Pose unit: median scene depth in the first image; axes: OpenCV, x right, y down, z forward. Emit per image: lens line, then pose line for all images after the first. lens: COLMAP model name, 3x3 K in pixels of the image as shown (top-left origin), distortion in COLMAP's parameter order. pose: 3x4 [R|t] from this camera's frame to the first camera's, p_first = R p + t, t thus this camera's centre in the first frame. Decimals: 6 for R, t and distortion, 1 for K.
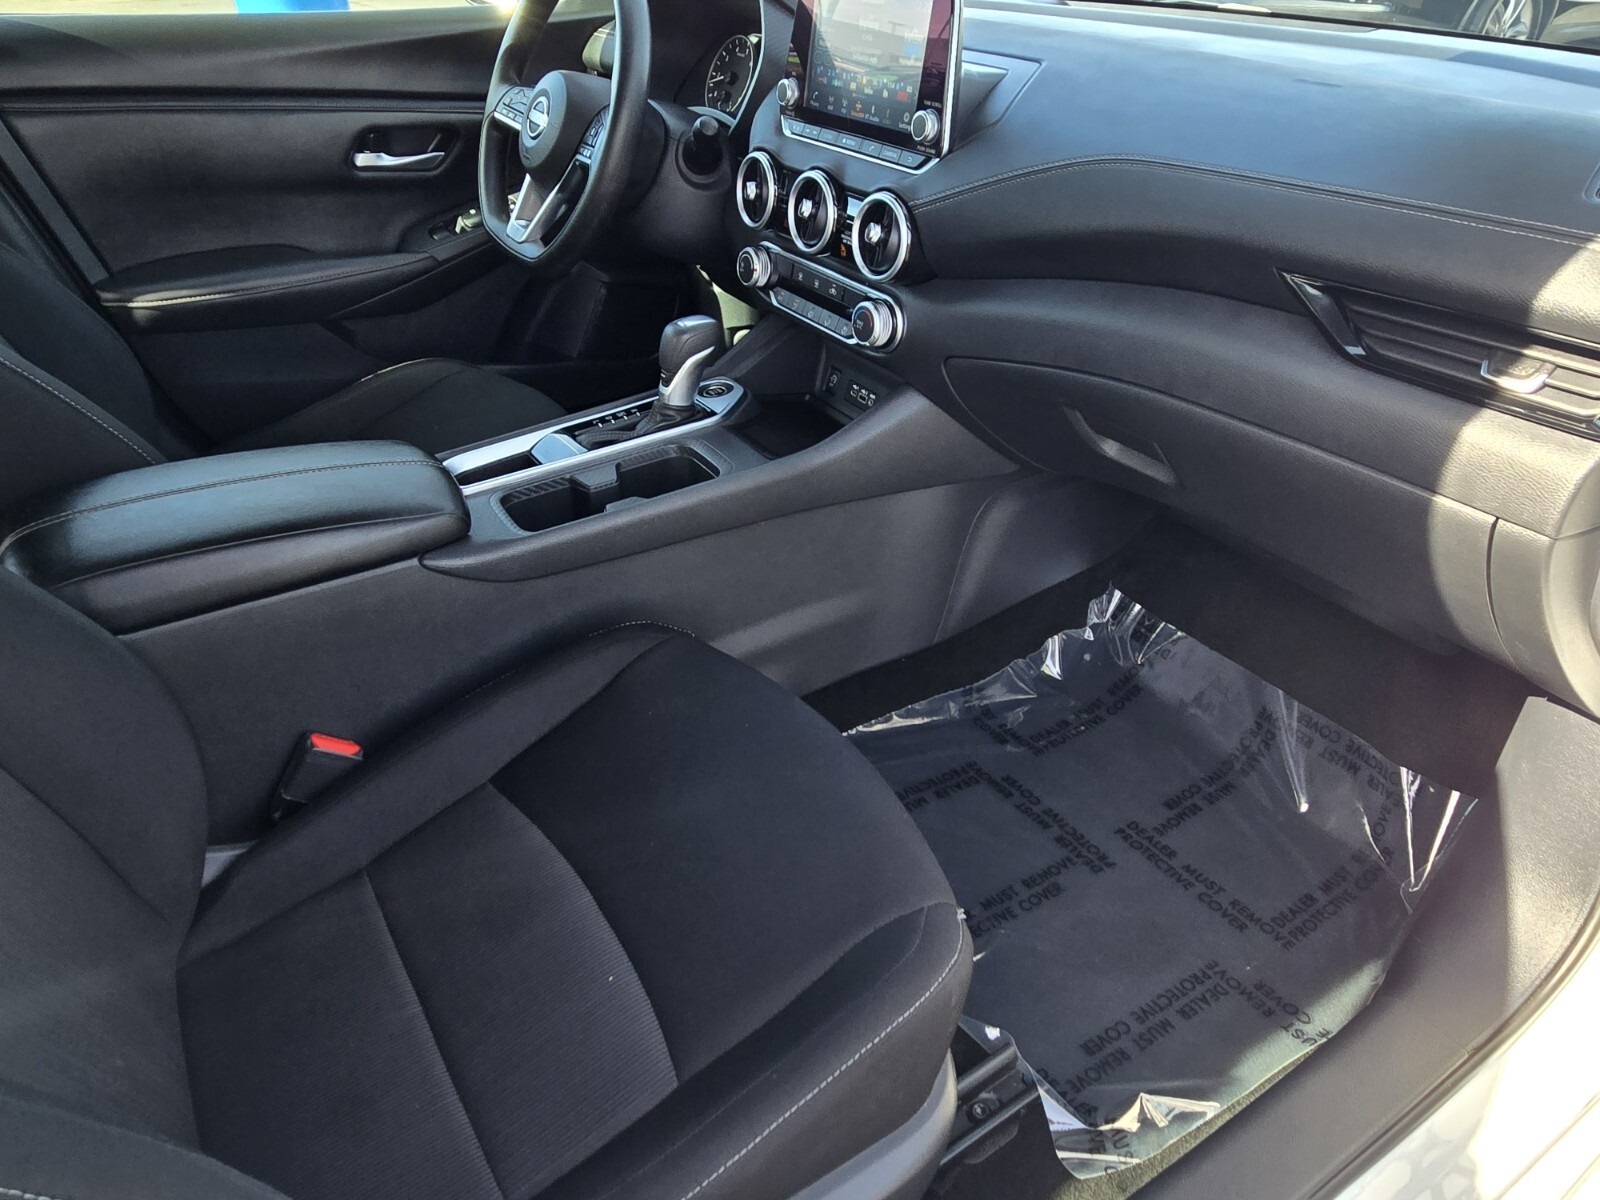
lens RADIAL K [[1070.7, 0, 776.0], [0, 1070.7, 591.9], [0, 0, 1]] dist [0.004496, -0.001368]
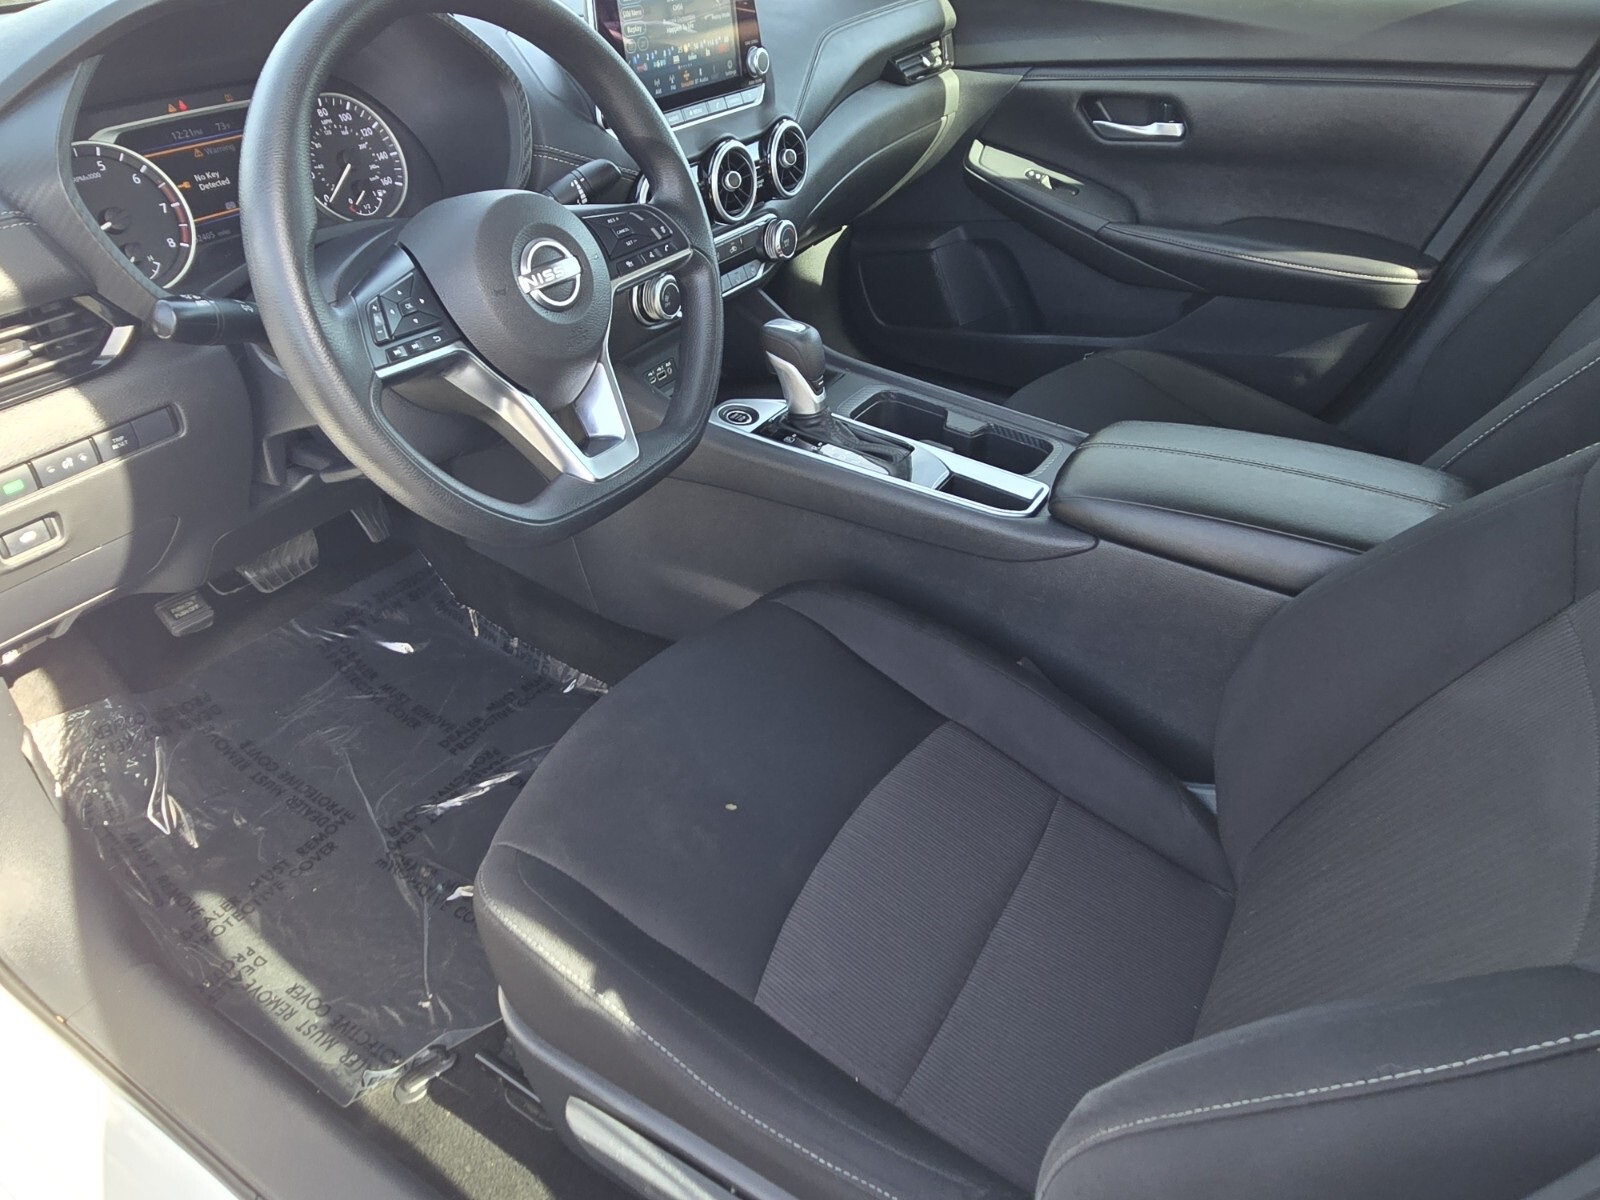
lens RADIAL K [[1078.0, 0, 786.6], [0, 1078.0, 592.3], [0, 0, 1]] dist [0.002288, -0.000444]
pose [[-0.440176, -0.521662, 0.730830, -0.903618], [0.479057, 0.551965, 0.682524, -0.780034], [-0.759440, 0.650541, 0.006944, 1.157027]]
